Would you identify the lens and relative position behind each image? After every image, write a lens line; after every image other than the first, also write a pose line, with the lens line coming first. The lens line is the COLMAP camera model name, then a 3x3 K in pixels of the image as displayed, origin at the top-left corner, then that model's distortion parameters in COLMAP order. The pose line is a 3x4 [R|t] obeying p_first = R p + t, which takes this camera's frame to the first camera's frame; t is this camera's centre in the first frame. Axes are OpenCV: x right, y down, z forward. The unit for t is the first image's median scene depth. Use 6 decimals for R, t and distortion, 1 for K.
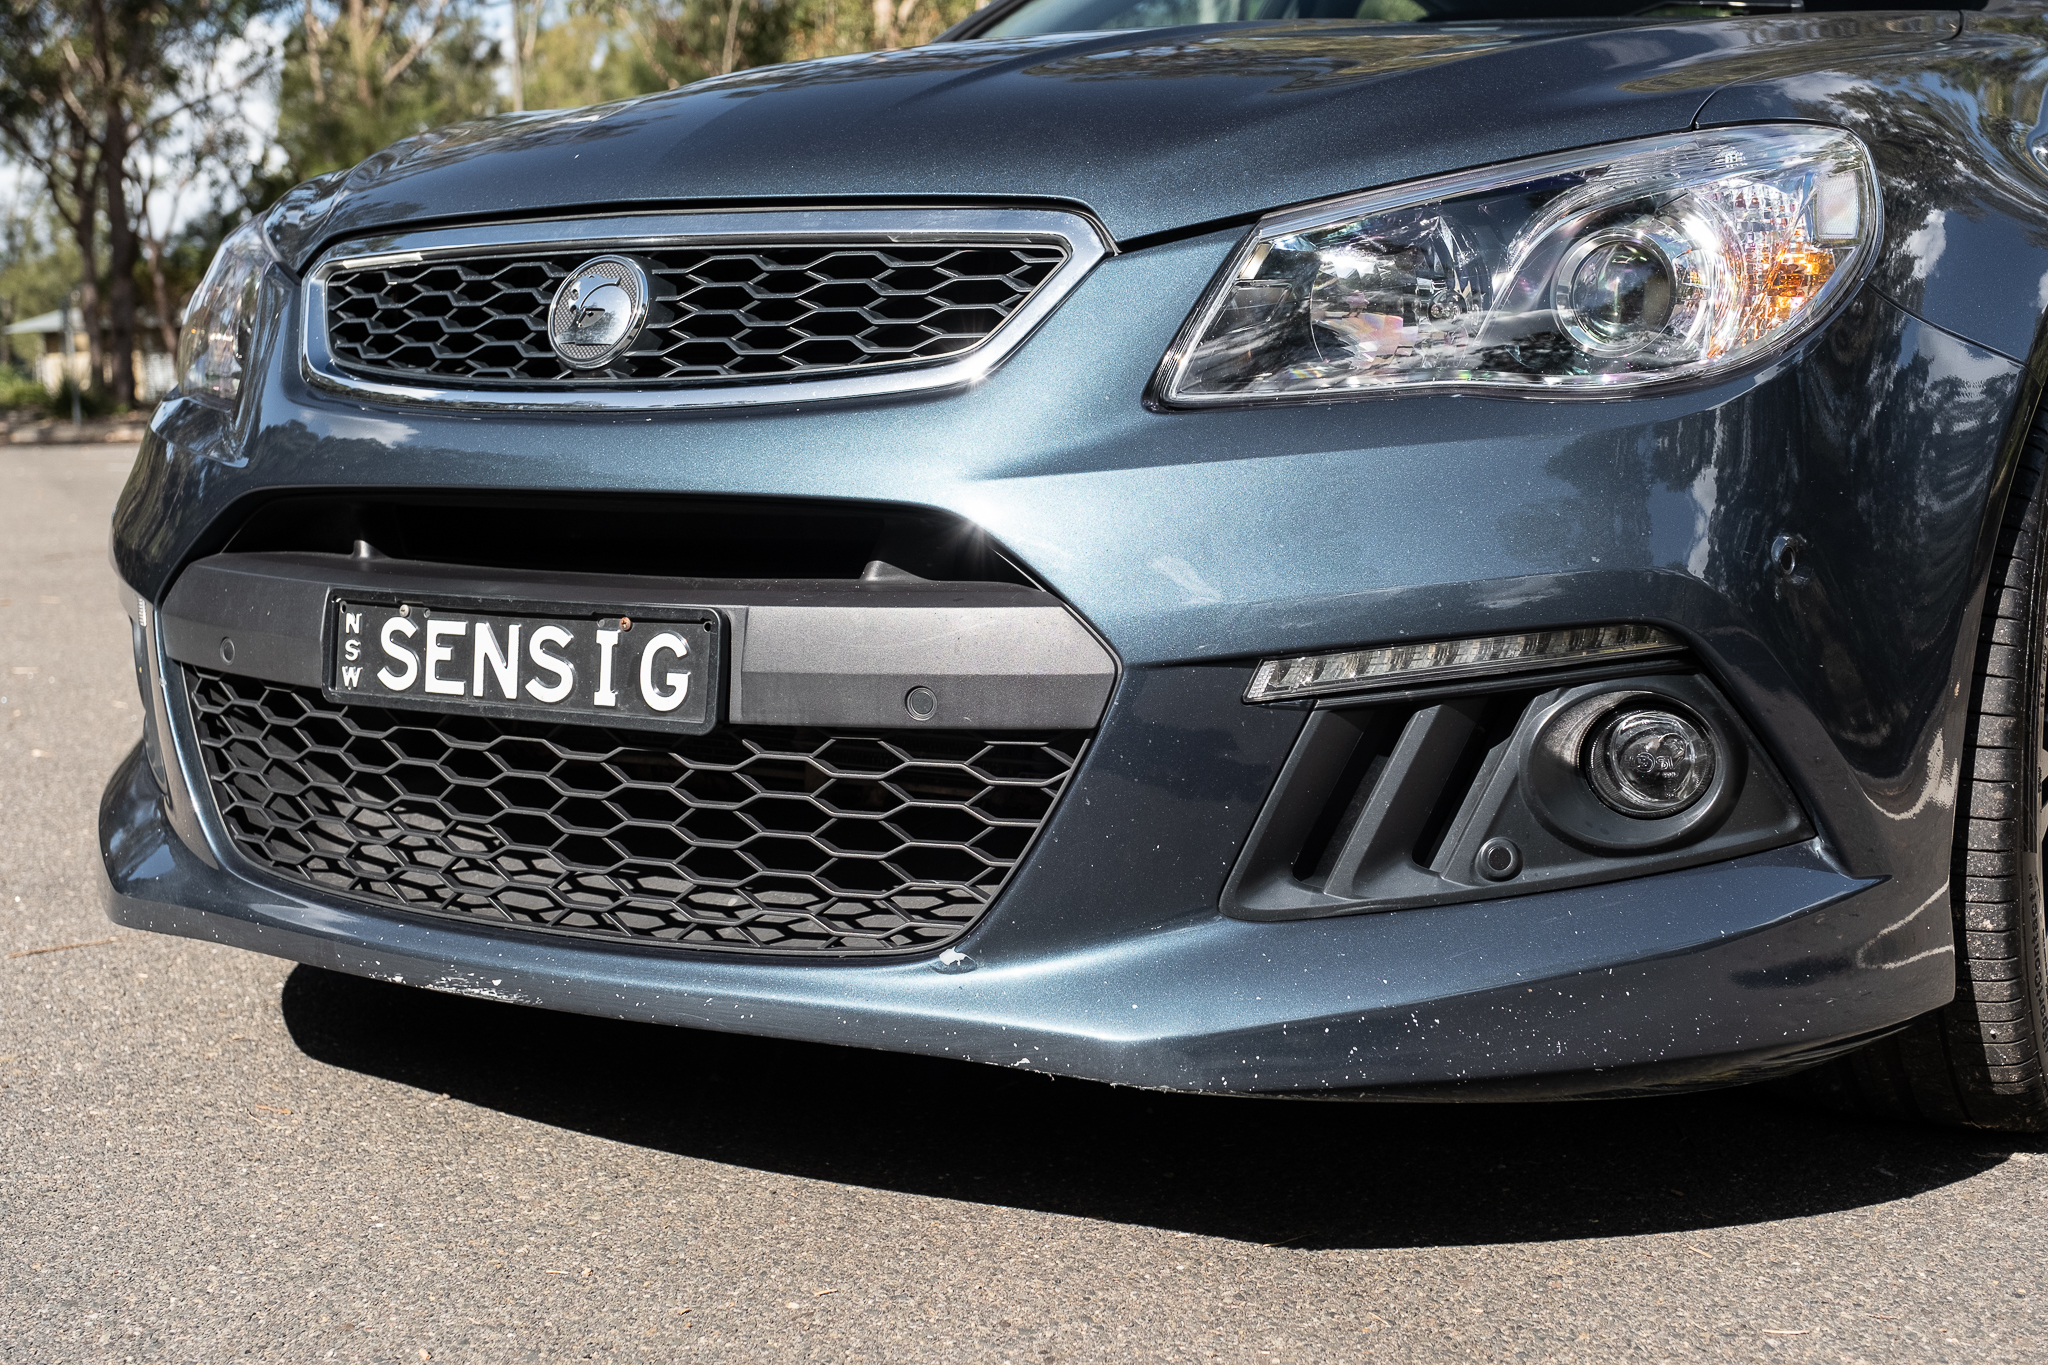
lens RADIAL K [[2606.4, 0, 1024.7], [0, 2606.4, 684.7], [0, 0, 1]] dist [0.024542, 0.000000]
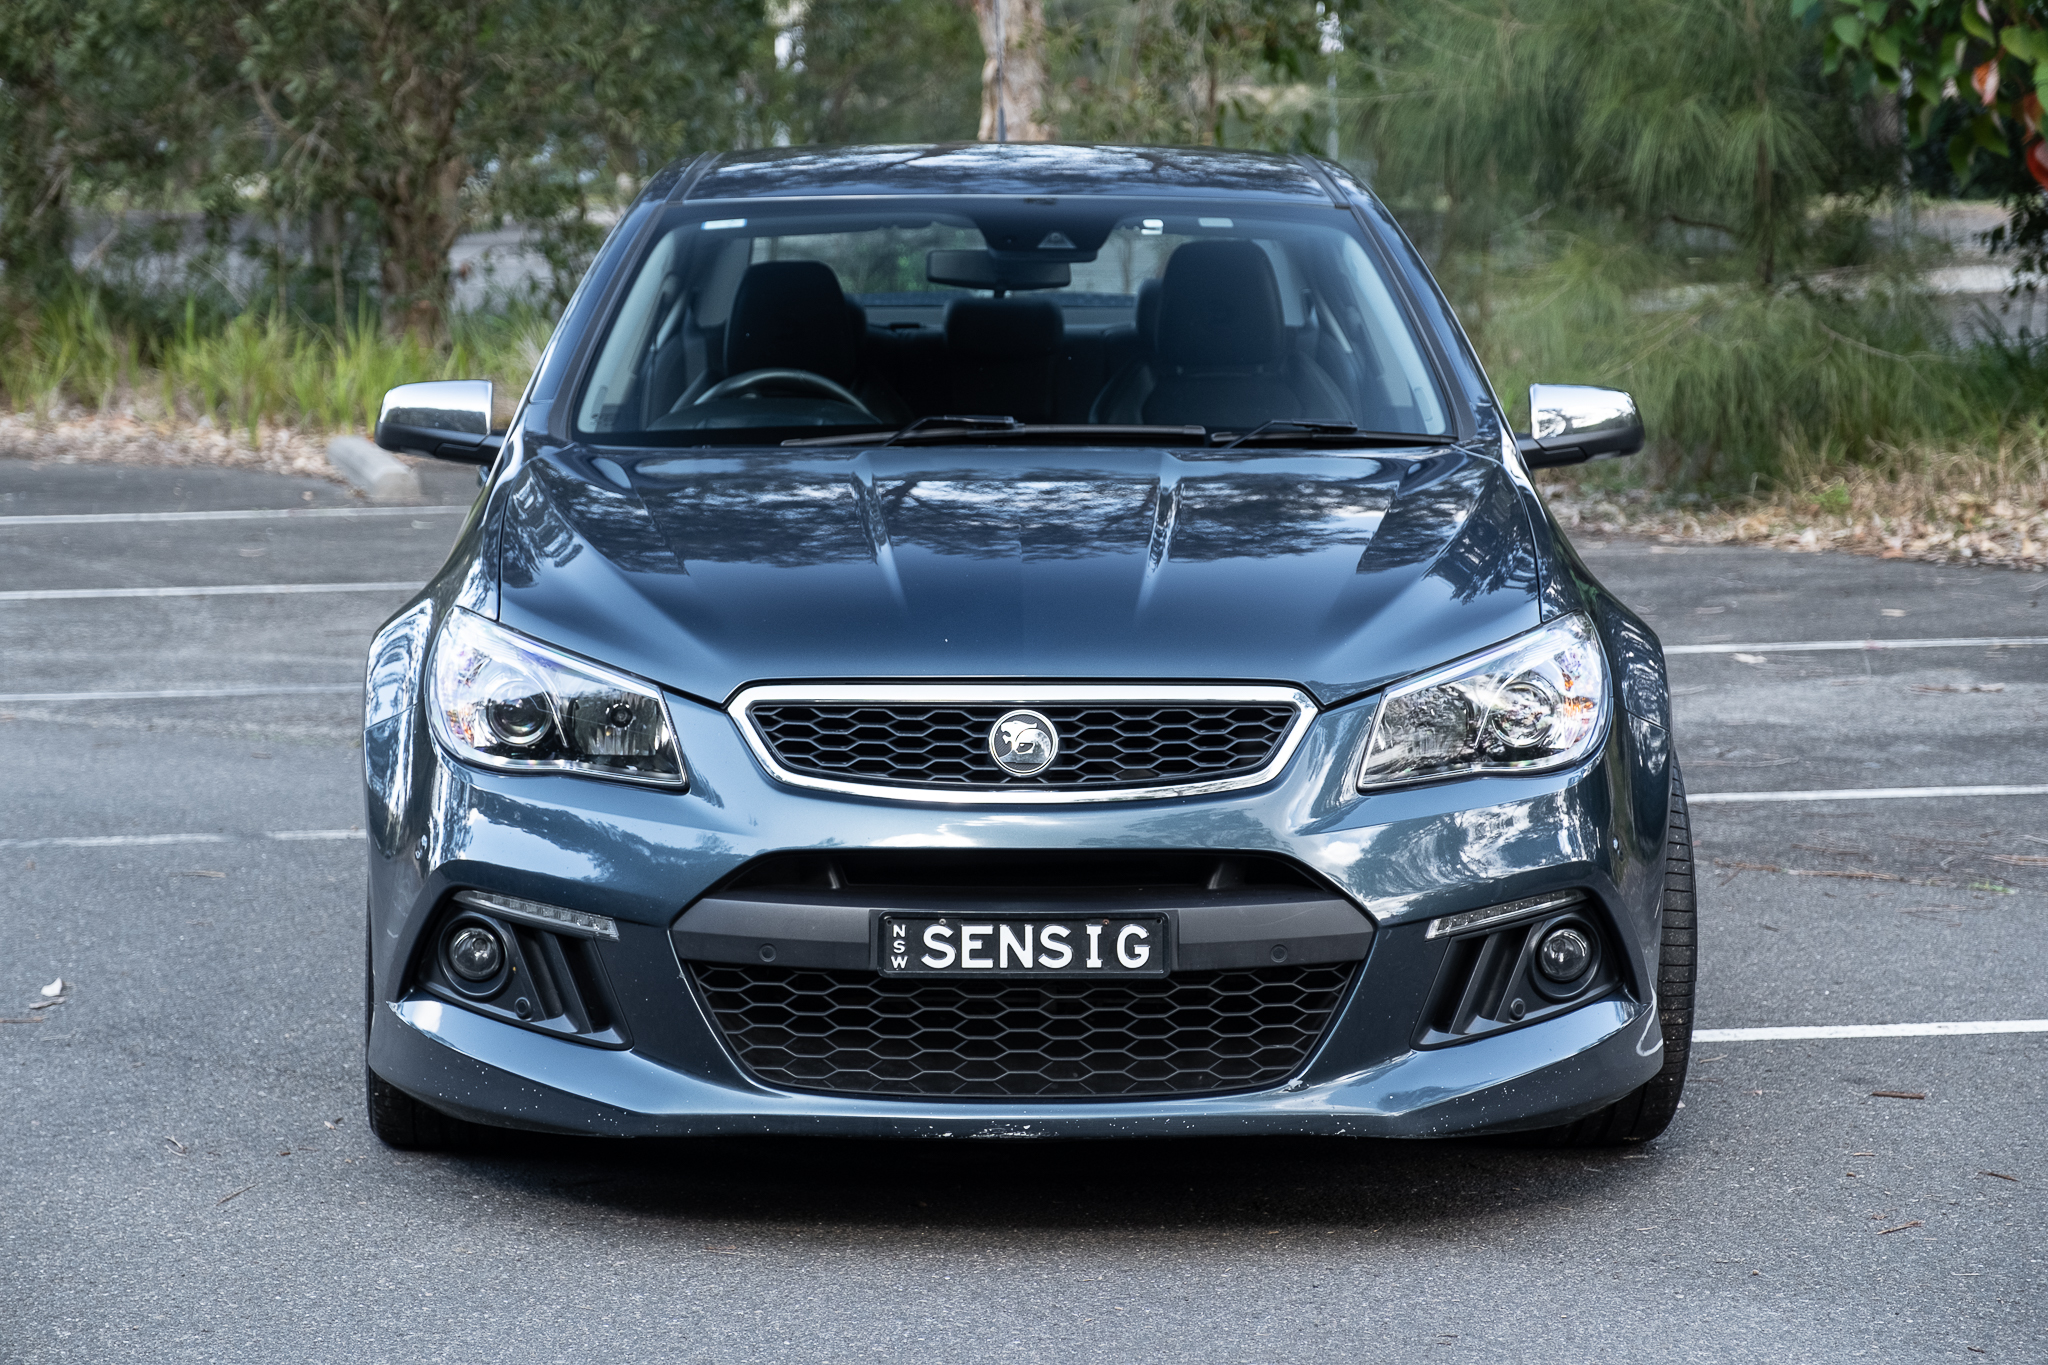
lens RADIAL K [[5259.2, 0, 1071.7], [0, 5259.2, 635.4], [0, 0, 1]] dist [0.151967, 0.000000]
pose [[0.846032, -0.046470, 0.531103, -2.122085], [0.055145, 0.998478, -0.000481, -0.223548], [-0.530272, 0.029695, 0.847307, -2.129883]]
